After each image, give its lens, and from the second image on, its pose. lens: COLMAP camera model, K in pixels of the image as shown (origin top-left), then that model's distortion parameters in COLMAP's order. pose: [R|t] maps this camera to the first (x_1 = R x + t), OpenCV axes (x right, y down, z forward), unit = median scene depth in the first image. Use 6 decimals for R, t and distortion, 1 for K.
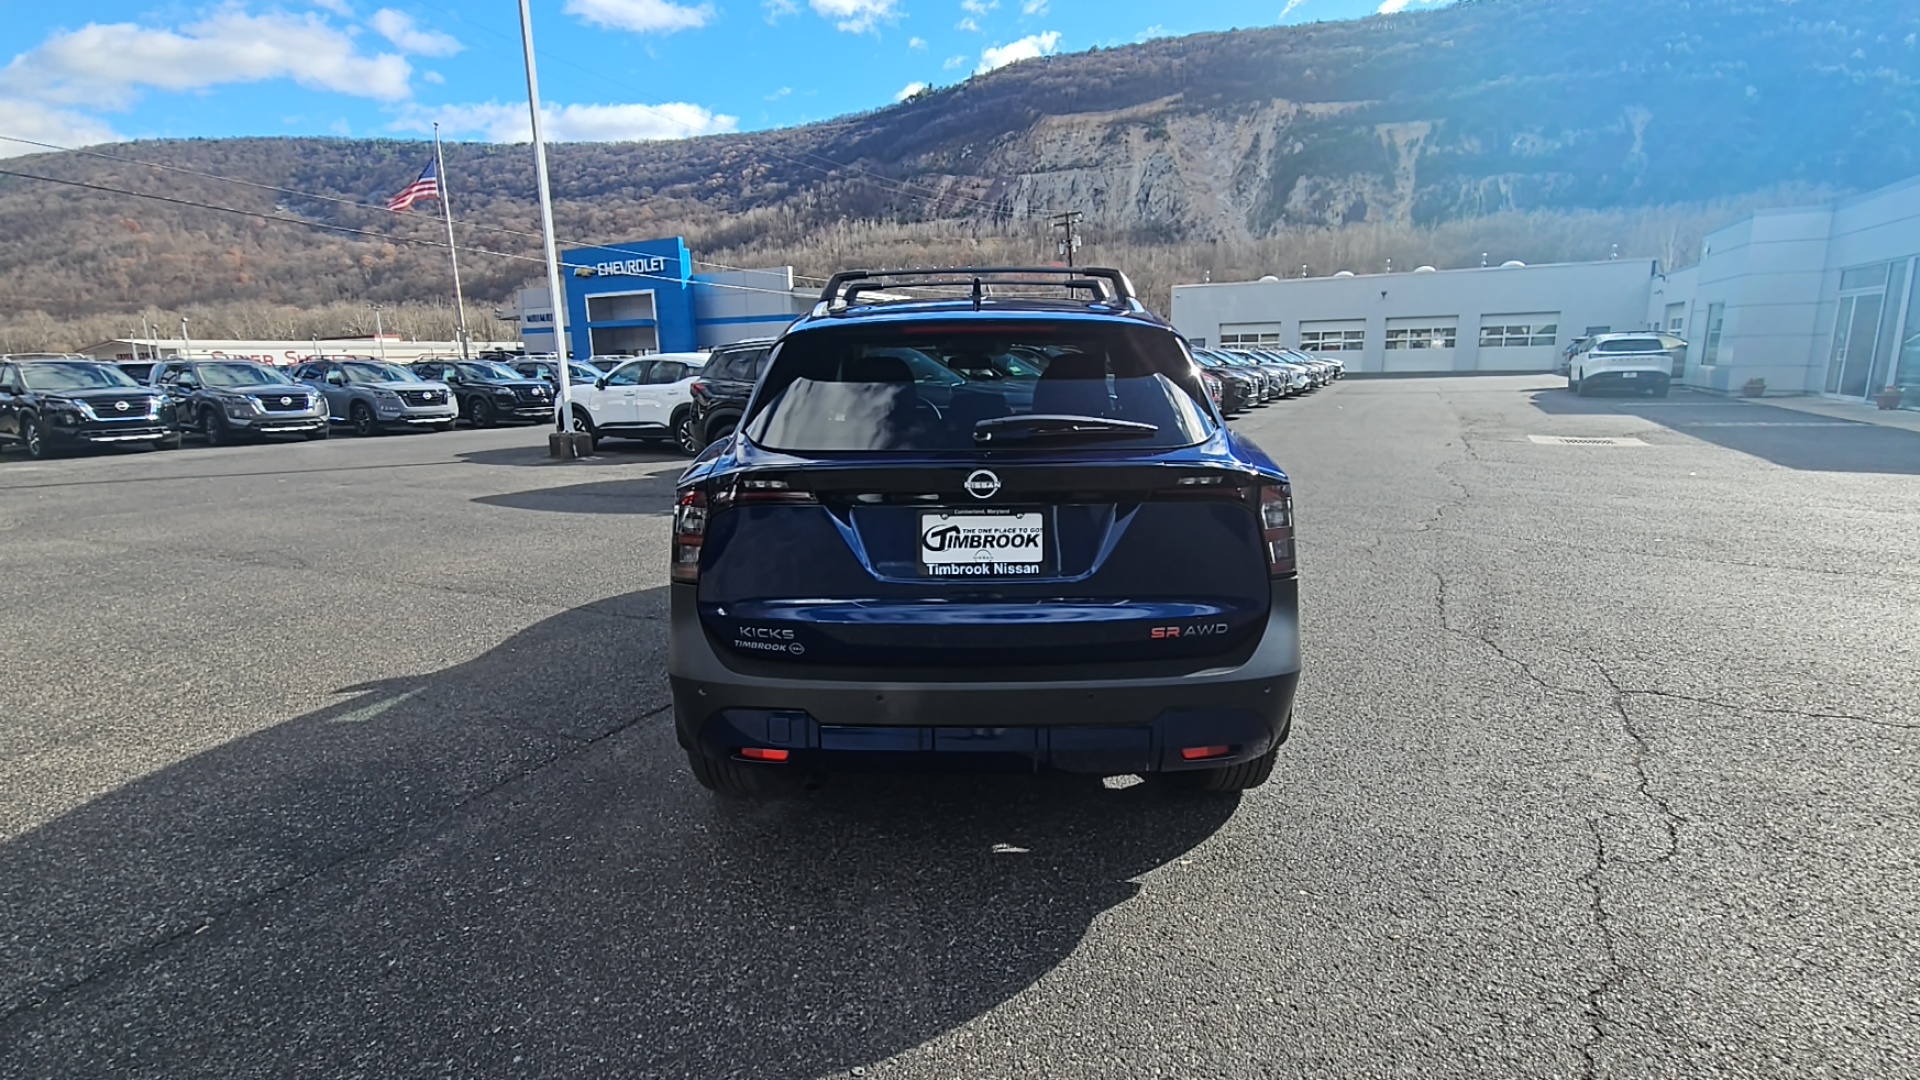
lens RADIAL K [[858.6, 0, 957.1], [0, 858.6, 535.5], [0, 0, 1]] dist [0.014617, -0.009329]
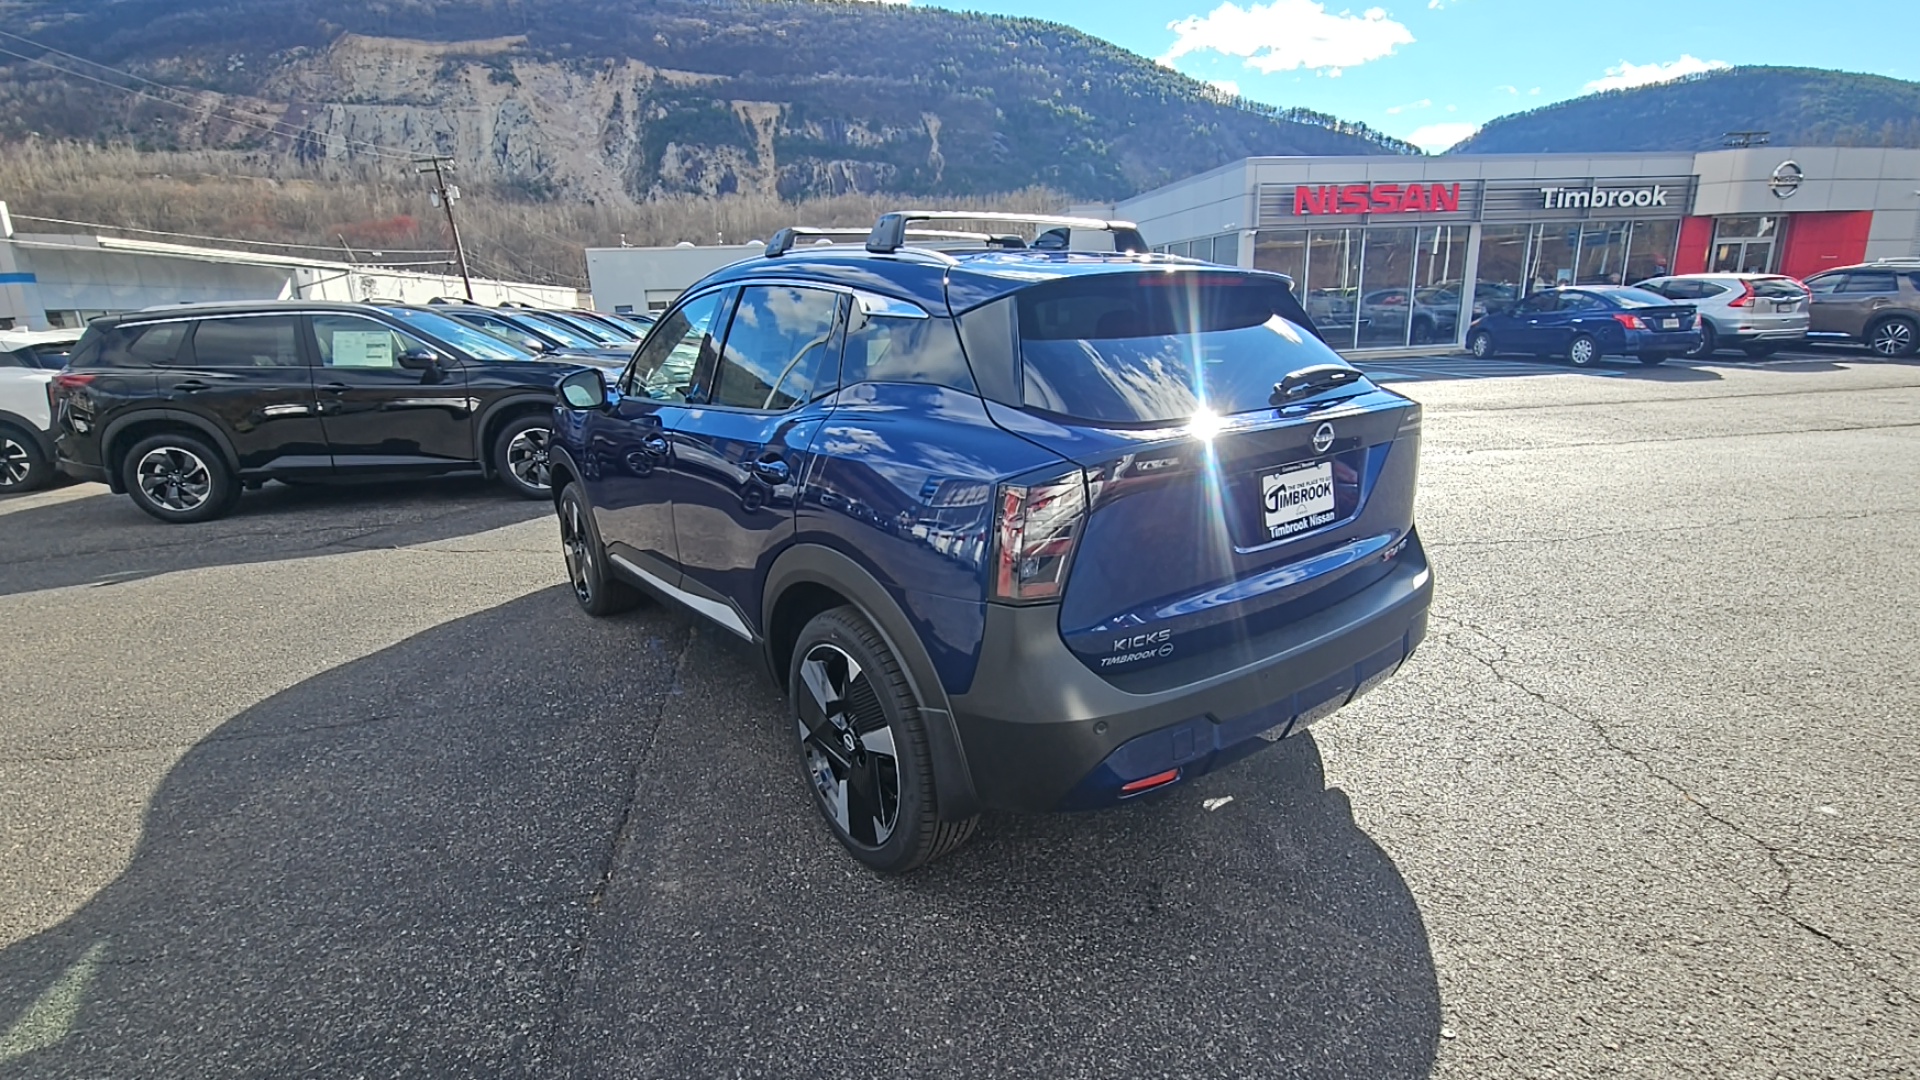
lens RADIAL K [[858.6, 0, 957.1], [0, 858.6, 535.5], [0, 0, 1]] dist [0.014617, -0.009329]
pose [[0.791977, -0.163516, 0.588247, -0.131099], [0.142431, 0.986367, 0.082423, -0.012977], [-0.593705, 0.018508, 0.804470, 0.065862]]
